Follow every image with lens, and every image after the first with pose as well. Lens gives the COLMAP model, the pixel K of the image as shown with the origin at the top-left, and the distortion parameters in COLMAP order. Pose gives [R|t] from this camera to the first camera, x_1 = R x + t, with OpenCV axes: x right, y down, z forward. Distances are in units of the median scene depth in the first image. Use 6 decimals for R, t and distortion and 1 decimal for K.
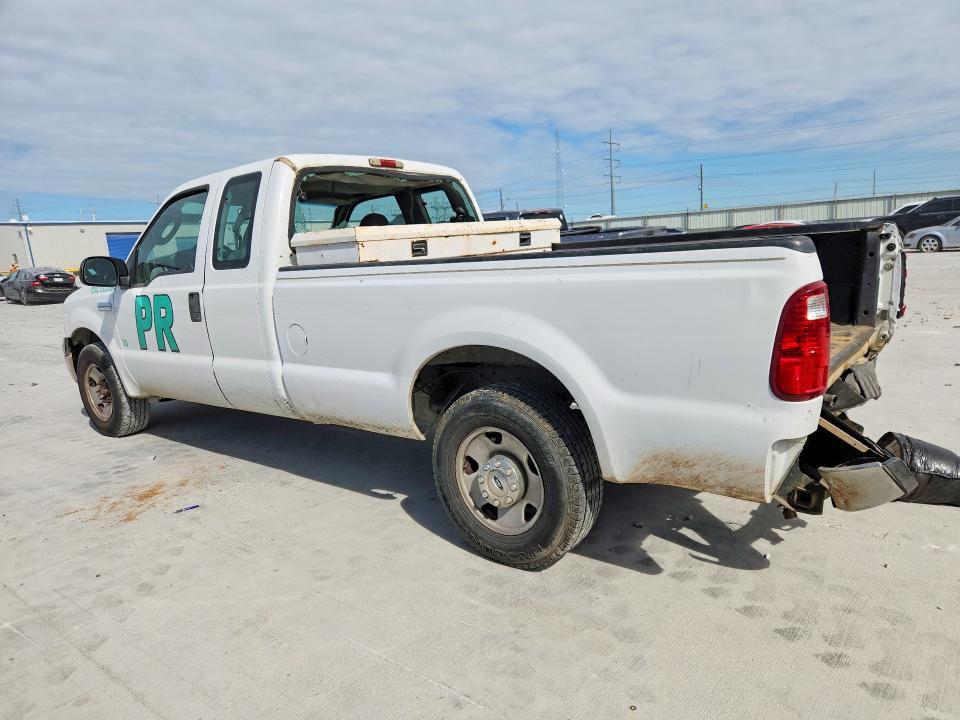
lens RADIAL K [[666.5, 0, 480.0], [0, 666.5, 360.0], [0, 0, 1]] dist [0.050432, -0.001404]
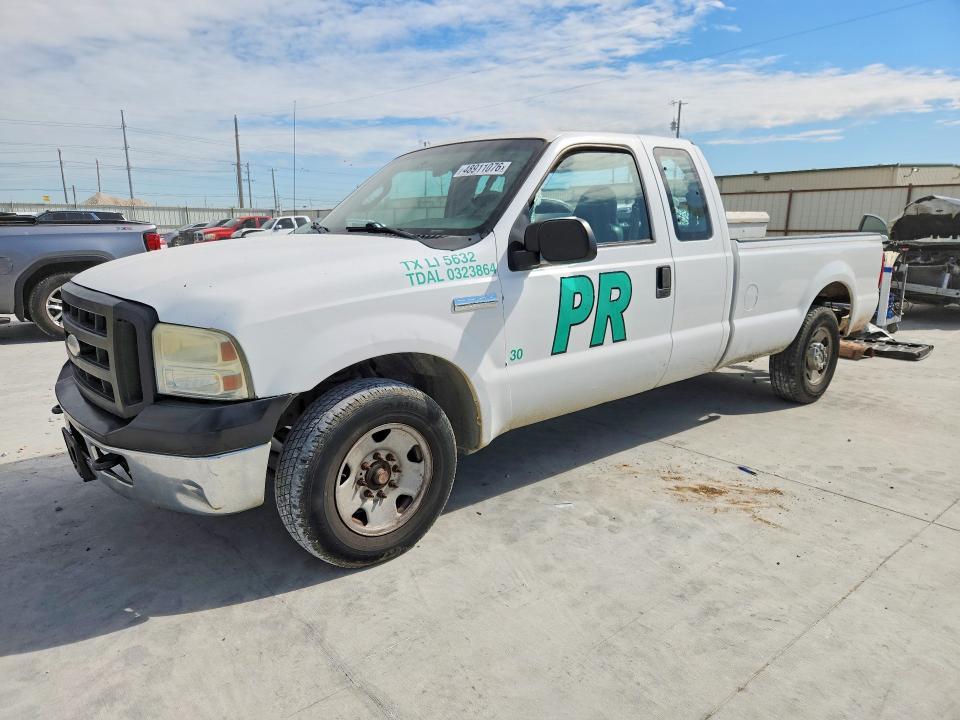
lens RADIAL K [[666.5, 0, 480.0], [0, 666.5, 360.0], [0, 0, 1]] dist [0.050432, -0.001404]
pose [[0.164800, -0.133851, 0.977203, -1.336464], [0.160073, 0.981244, 0.107409, -0.108961], [-0.973251, 0.138723, 0.183135, 1.069878]]
